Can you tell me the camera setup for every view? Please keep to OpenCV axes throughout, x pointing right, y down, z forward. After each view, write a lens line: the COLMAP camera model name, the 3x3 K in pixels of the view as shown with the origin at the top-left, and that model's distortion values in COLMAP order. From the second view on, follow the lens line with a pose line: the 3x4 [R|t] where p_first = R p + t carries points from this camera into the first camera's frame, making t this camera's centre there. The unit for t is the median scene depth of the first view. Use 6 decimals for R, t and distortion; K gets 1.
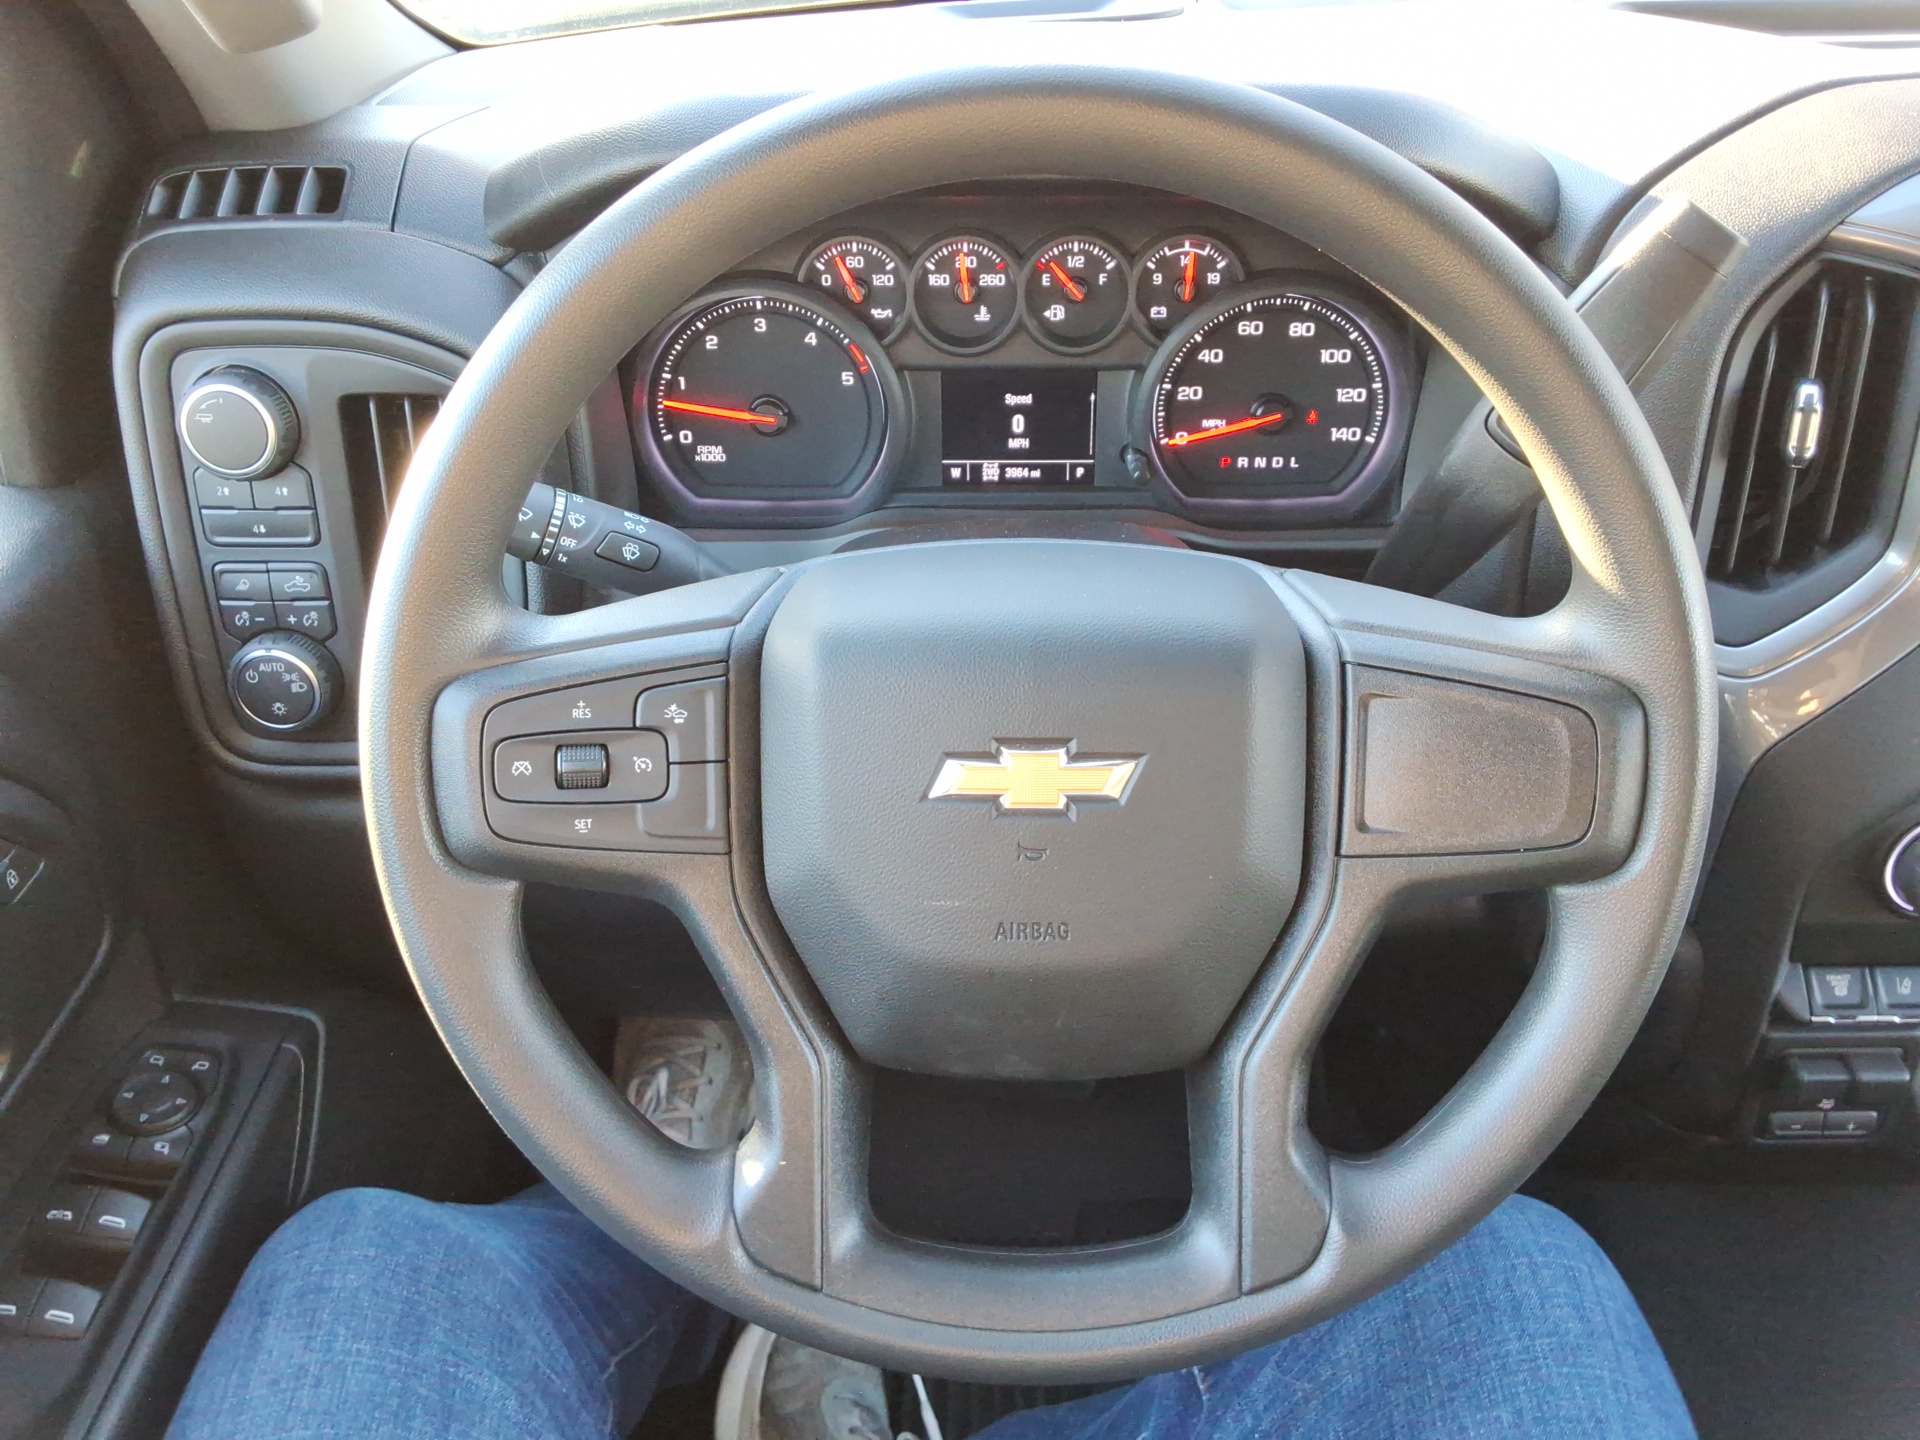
lens RADIAL K [[1526.2, 0, 971.9], [0, 1526.2, 703.9], [0, 0, 1]] dist [0.172370, -0.301987]
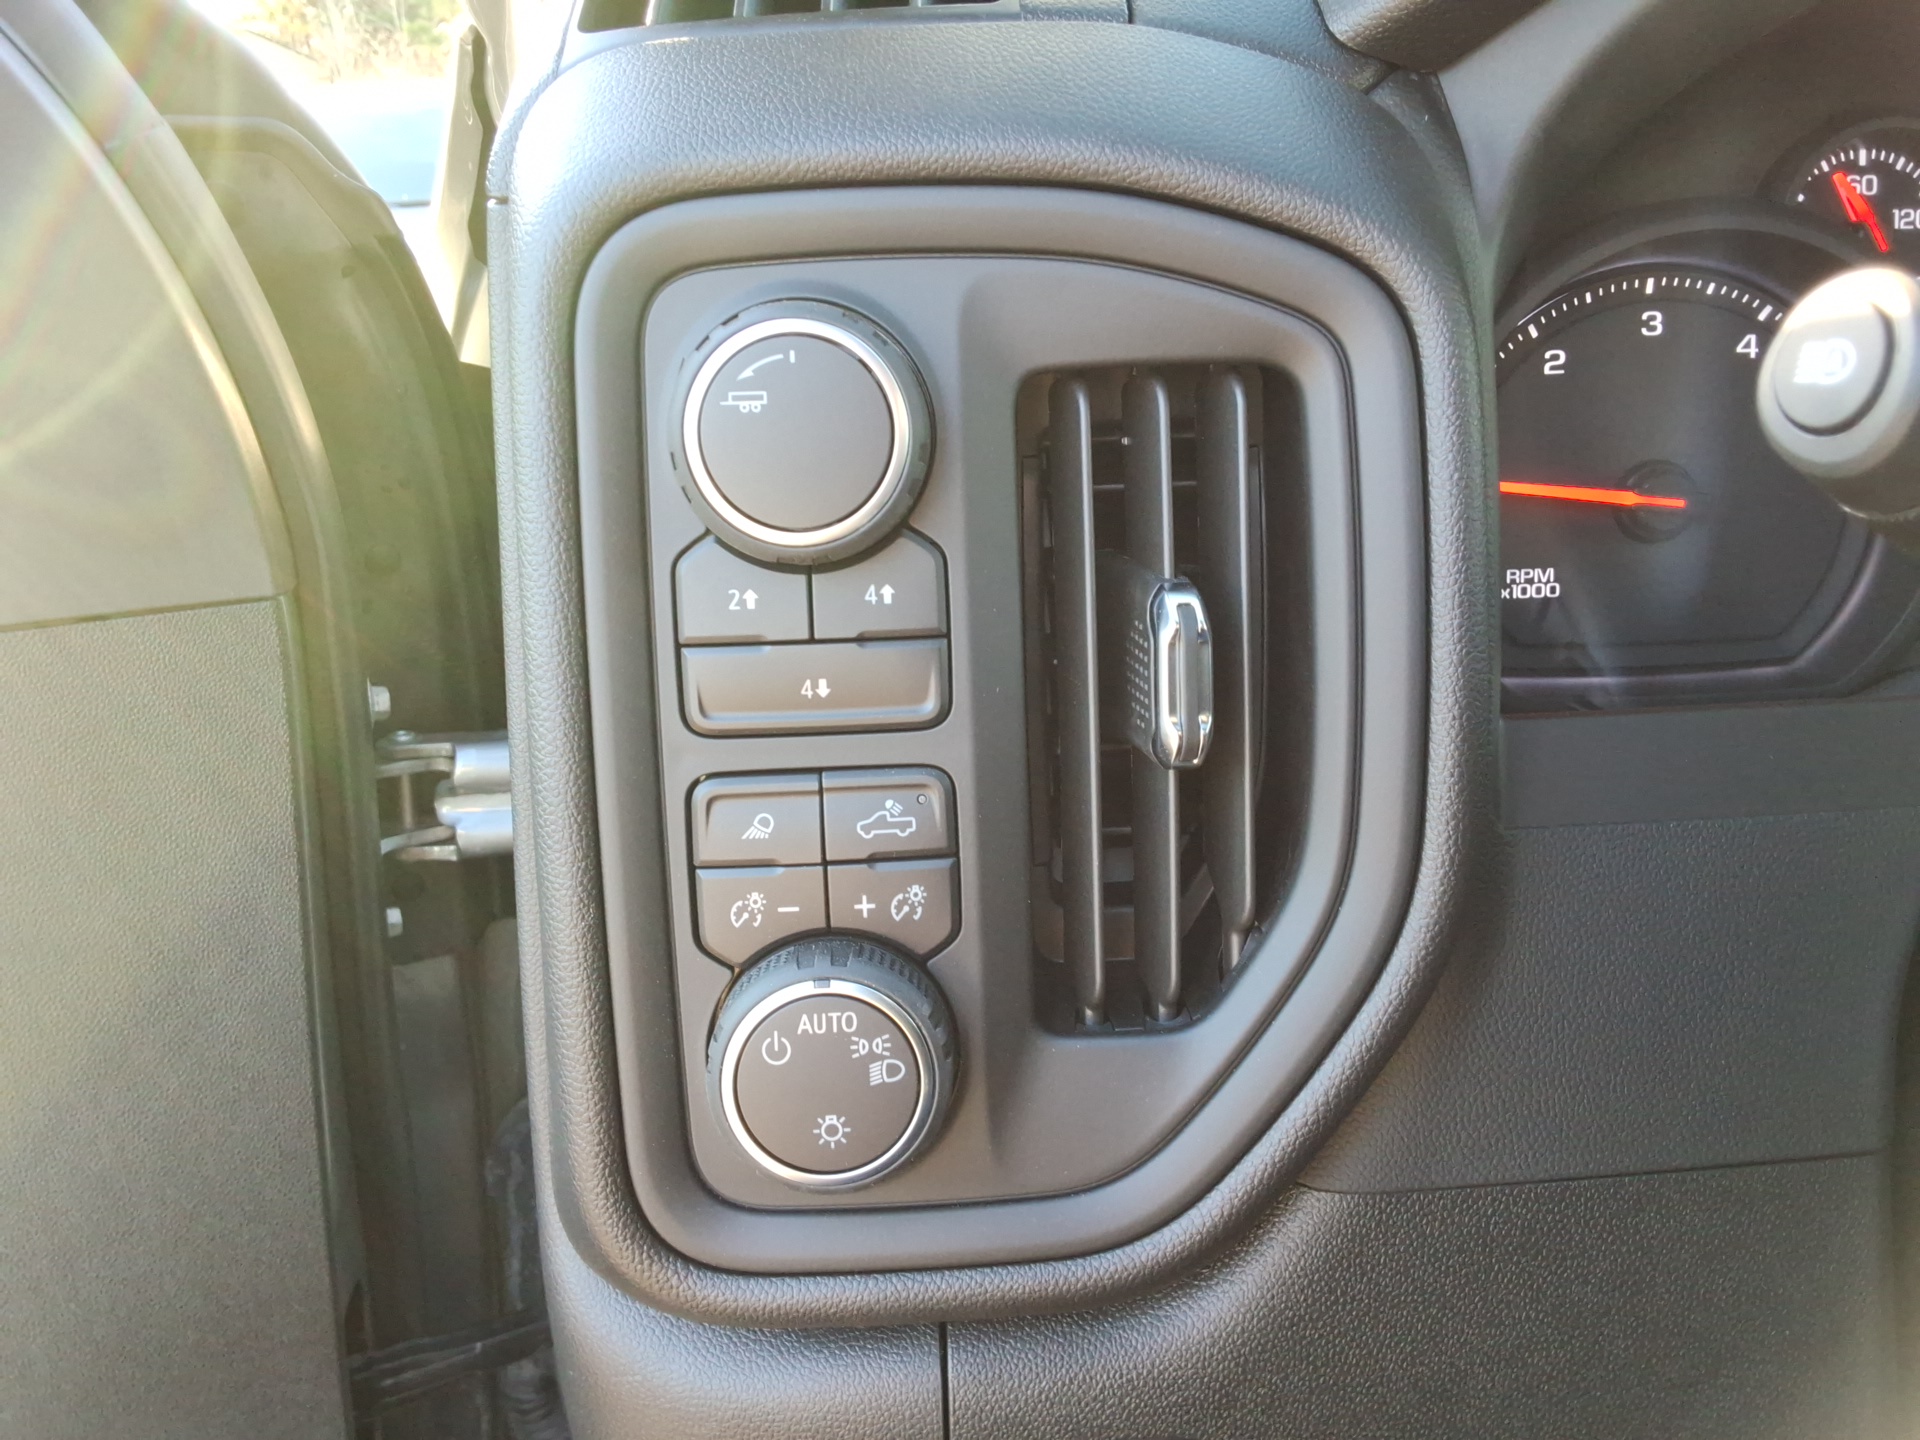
lens RADIAL K [[1528.0, 0, 961.9], [0, 1528.0, 728.0], [0, 0, 1]] dist [0.107697, -0.149391]
pose [[0.998836, -0.041465, 0.024663, -0.386996], [0.046456, 0.964554, -0.259764, 0.007339], [-0.013017, 0.260608, 0.965357, 0.544398]]
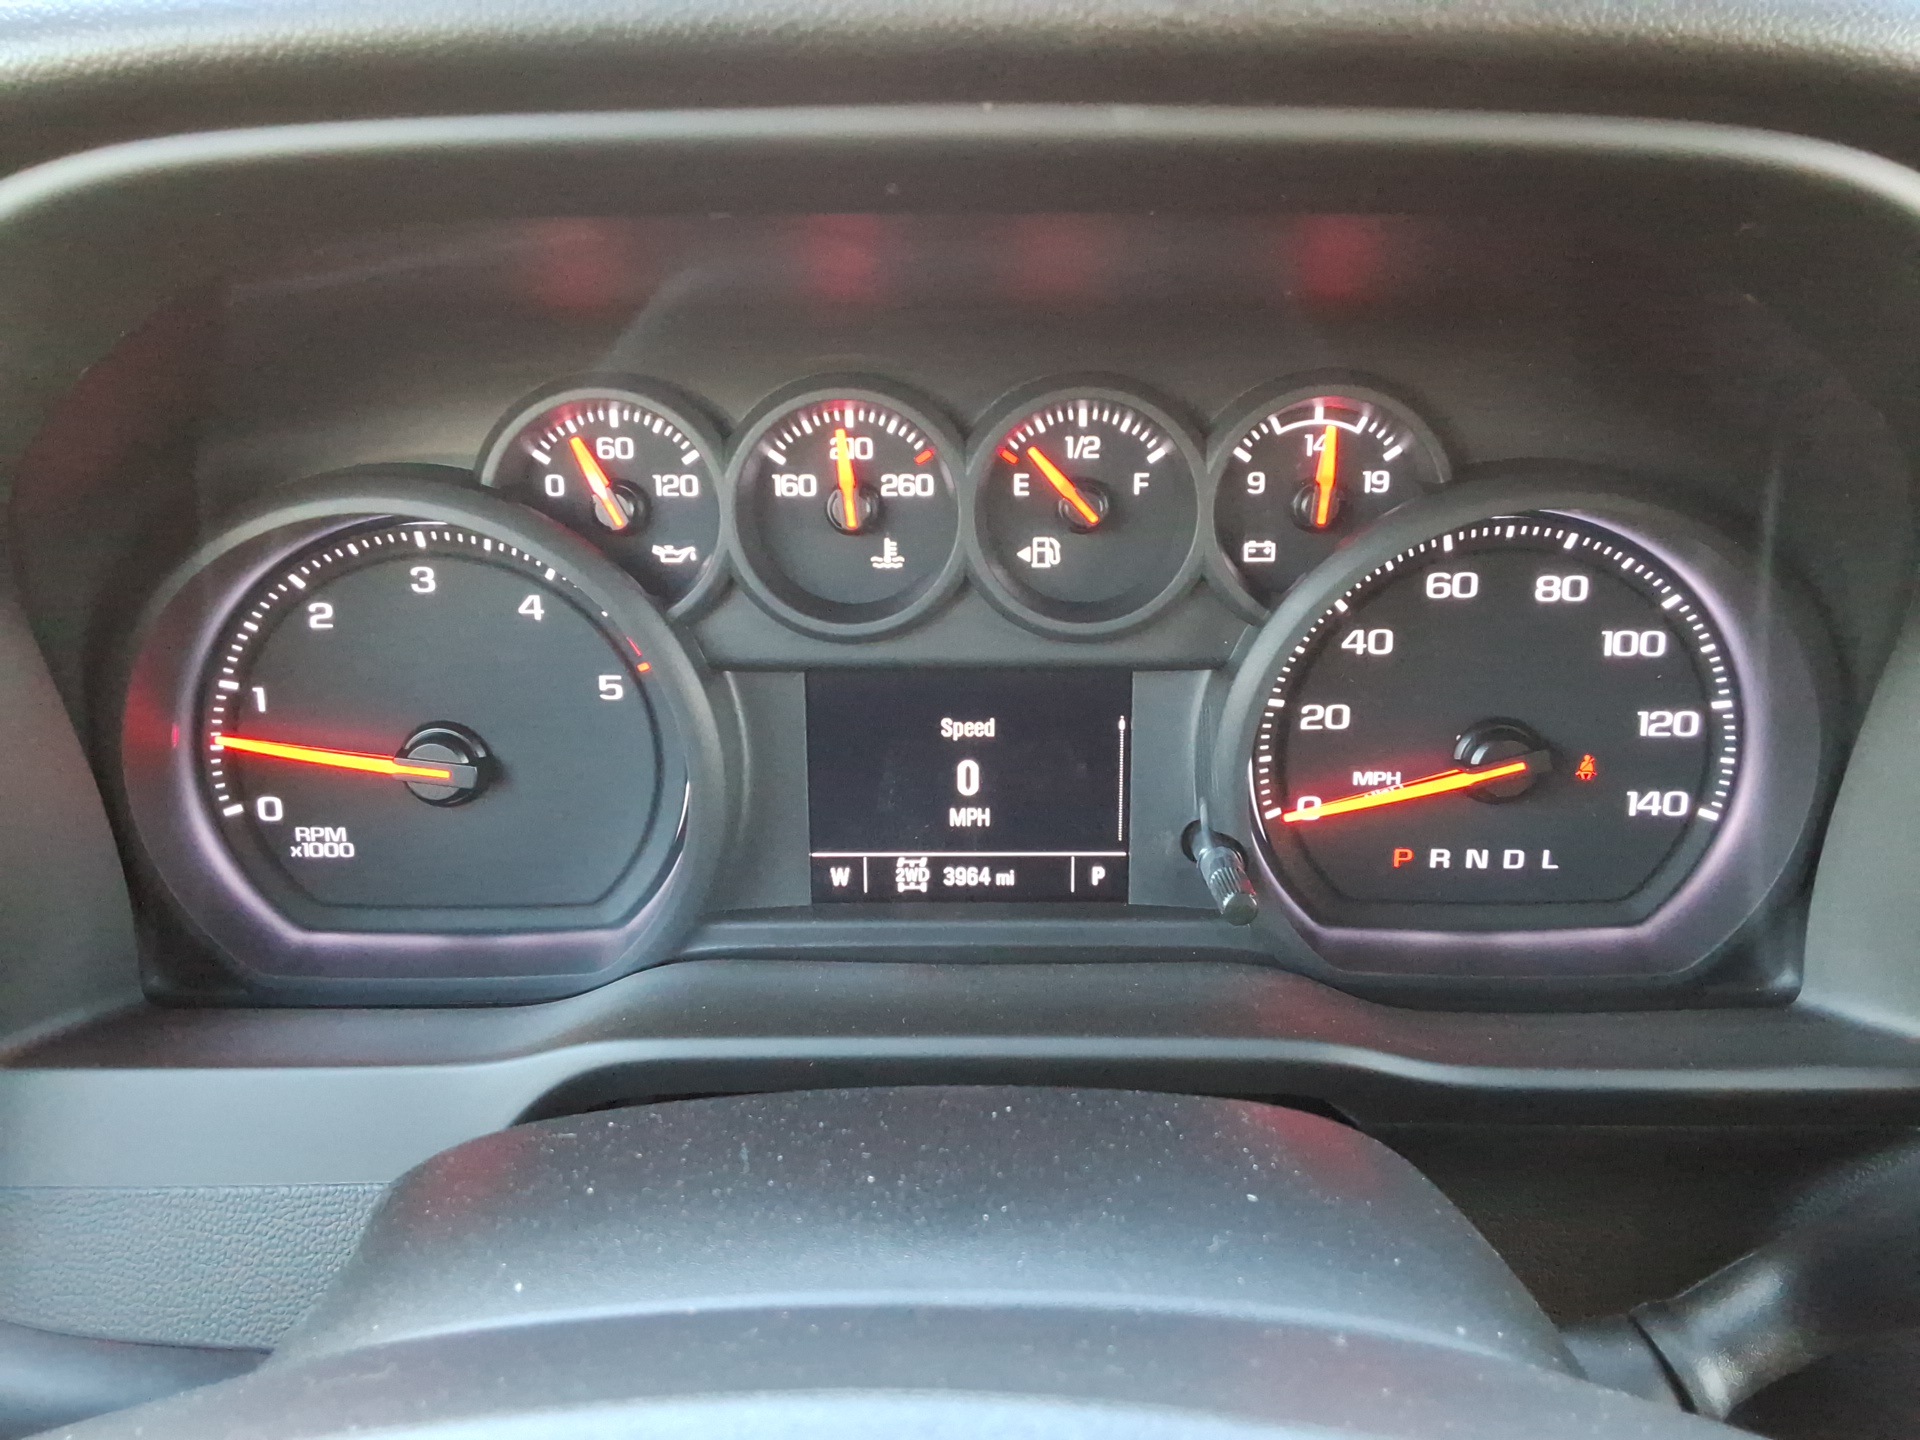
lens RADIAL K [[1528.0, 0, 961.9], [0, 1528.0, 728.0], [0, 0, 1]] dist [0.107697, -0.149391]
pose [[0.999960, -0.001402, -0.008778, 0.033623], [-0.000279, 0.982043, -0.188659, -0.111323], [0.008885, 0.188654, 0.982003, 0.545775]]
